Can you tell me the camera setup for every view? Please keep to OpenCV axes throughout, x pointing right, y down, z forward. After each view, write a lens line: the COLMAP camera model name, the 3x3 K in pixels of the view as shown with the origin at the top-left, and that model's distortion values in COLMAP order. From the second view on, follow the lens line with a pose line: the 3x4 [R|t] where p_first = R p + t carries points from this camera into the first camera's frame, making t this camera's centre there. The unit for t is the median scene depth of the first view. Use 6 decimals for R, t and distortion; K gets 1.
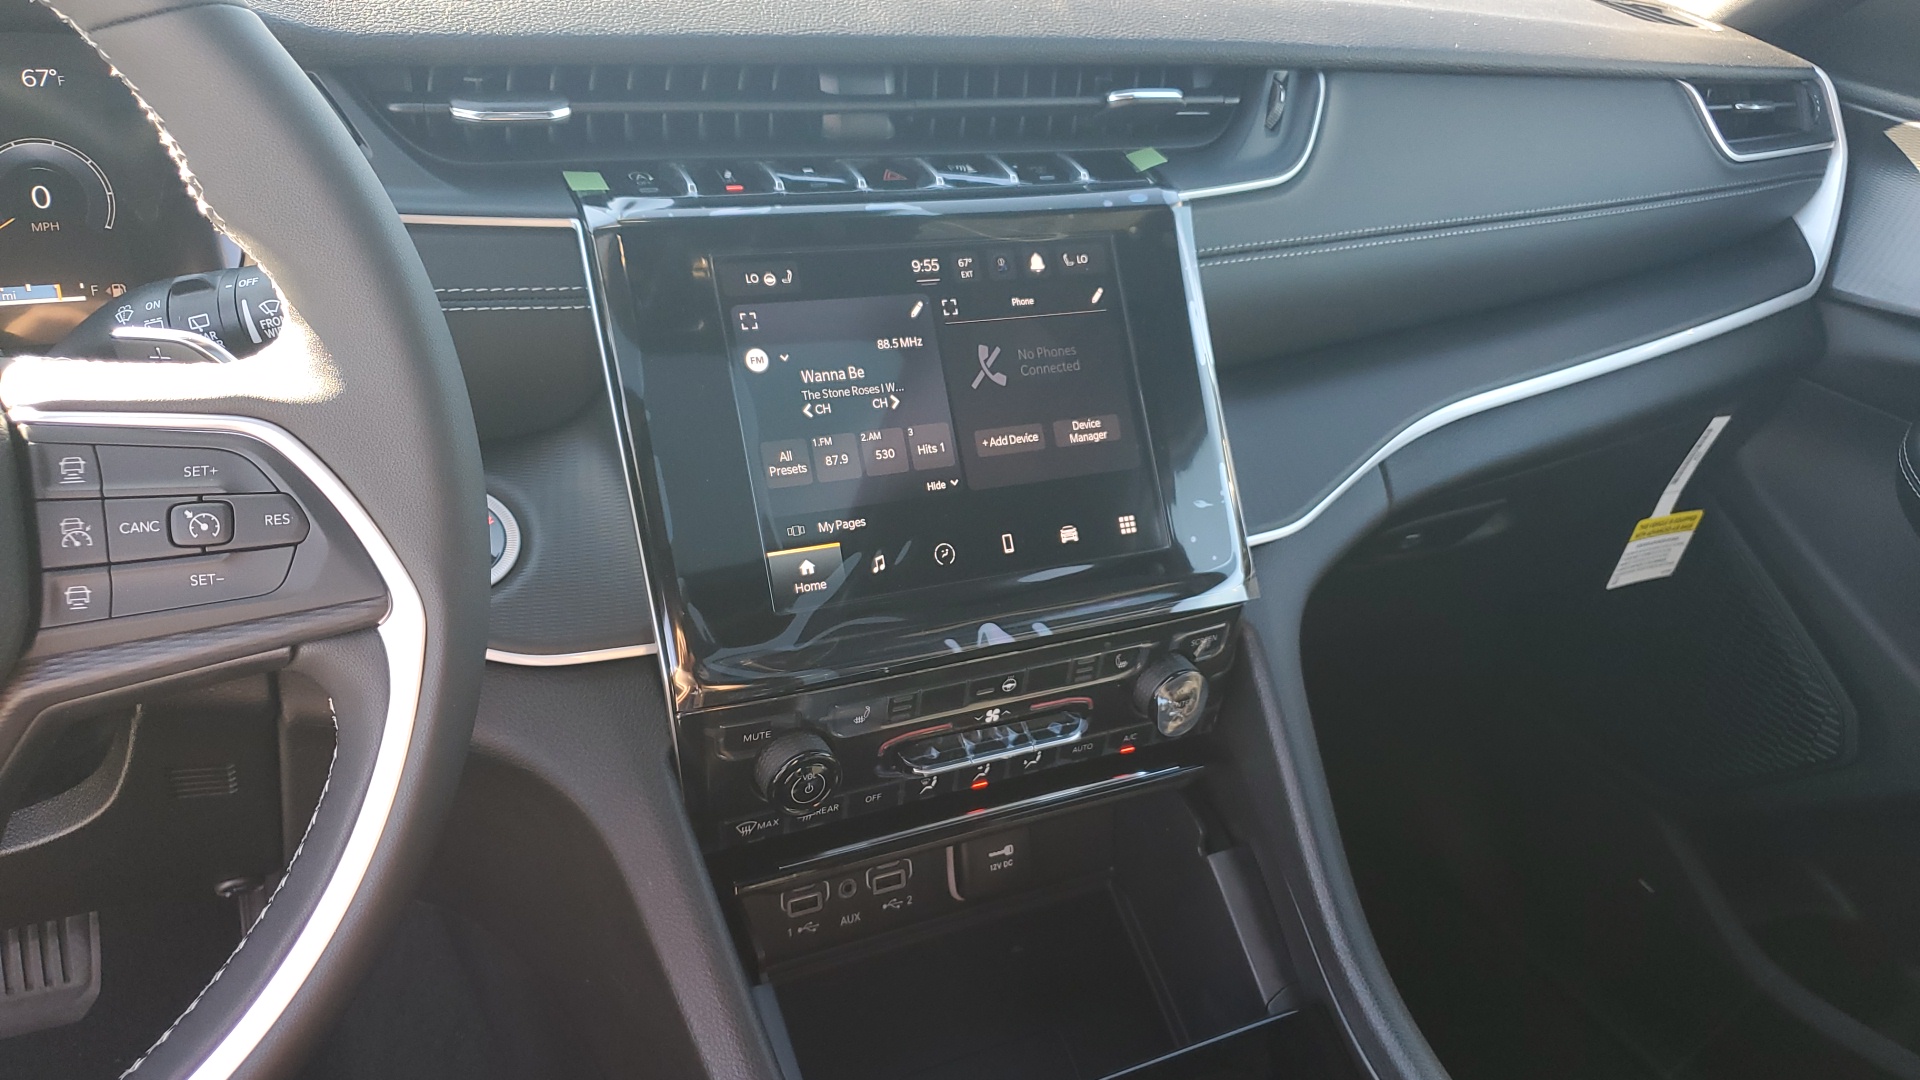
lens RADIAL K [[1551.1, 0, 998.8], [0, 1551.1, 559.4], [0, 0, 1]] dist [0.079232, -0.154130]
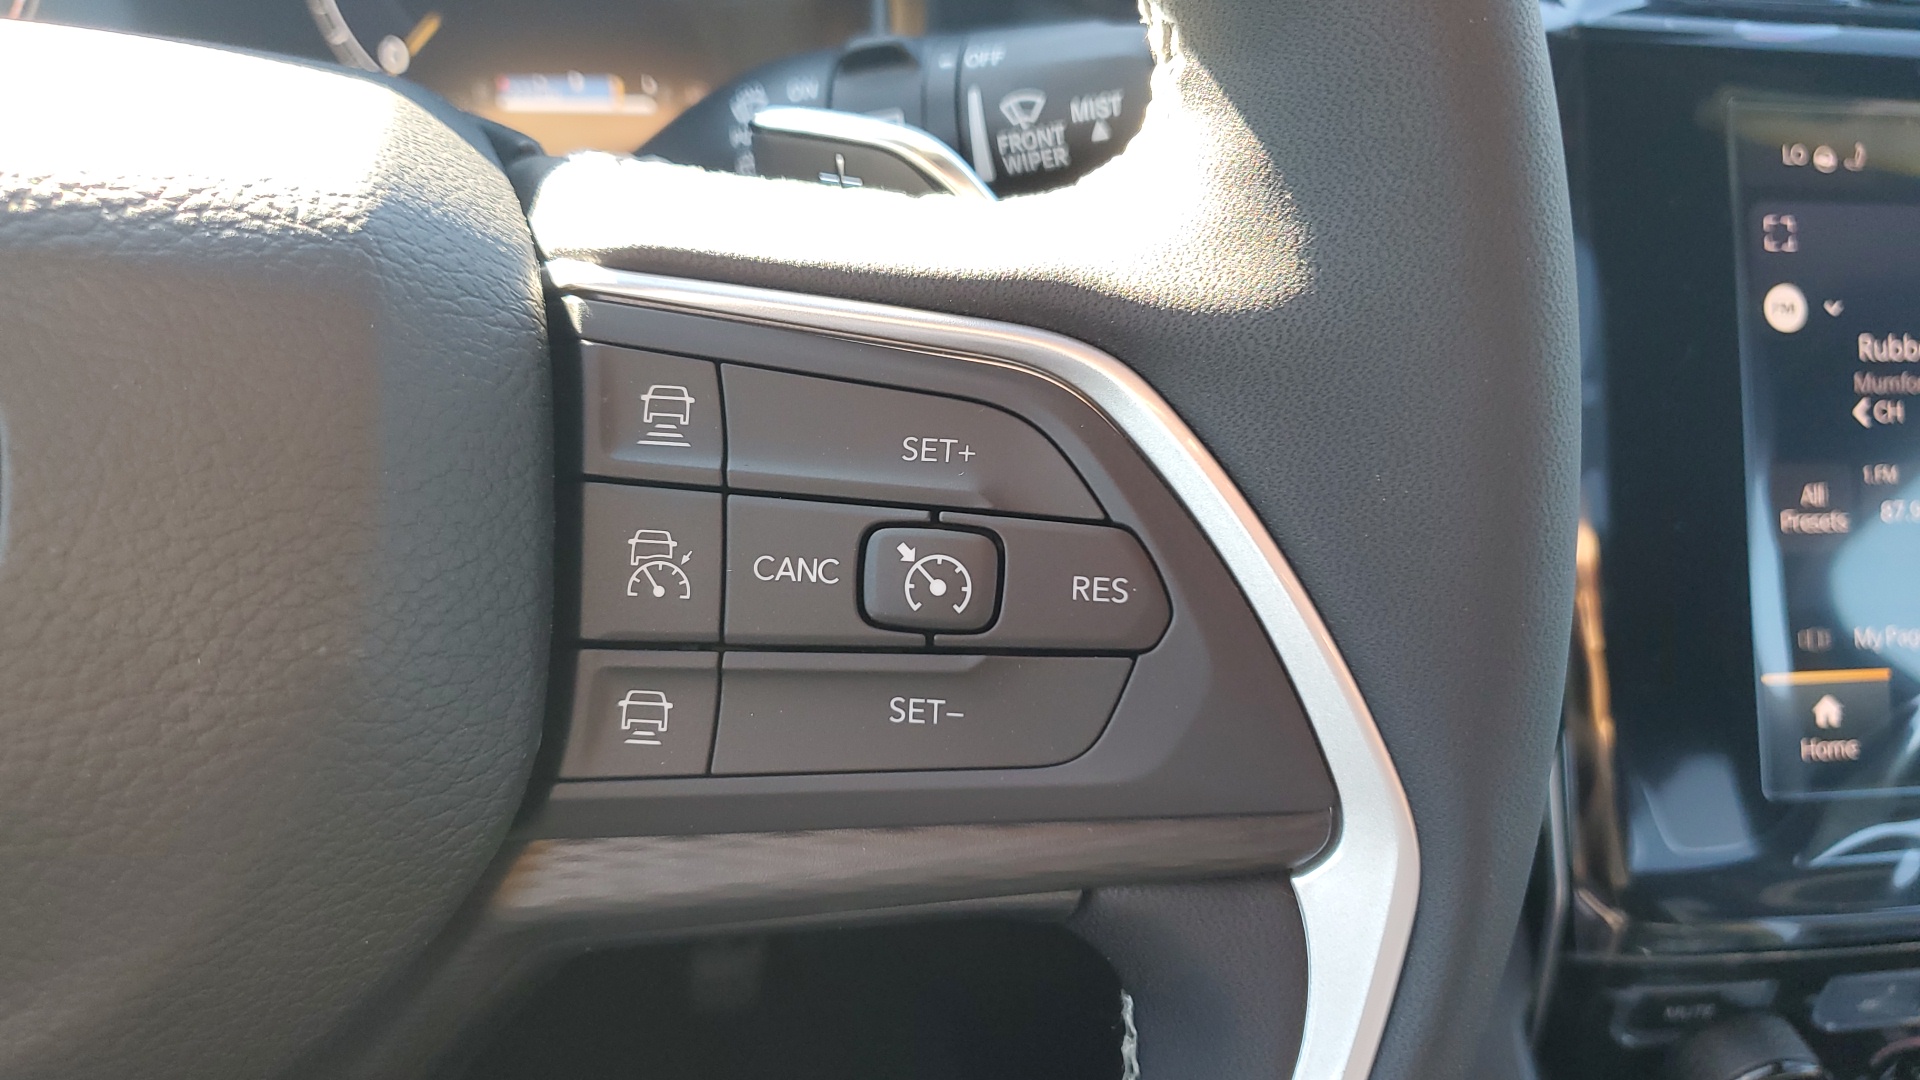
lens RADIAL K [[1568.5, 0, 961.5], [0, 1568.5, 573.3], [0, 0, 1]] dist [-0.002653, 0.002844]
pose [[0.950238, 0.141907, -0.277327, -0.266917], [-0.130756, 0.989693, 0.058398, -0.034125], [0.282756, -0.019229, 0.958999, 0.417510]]
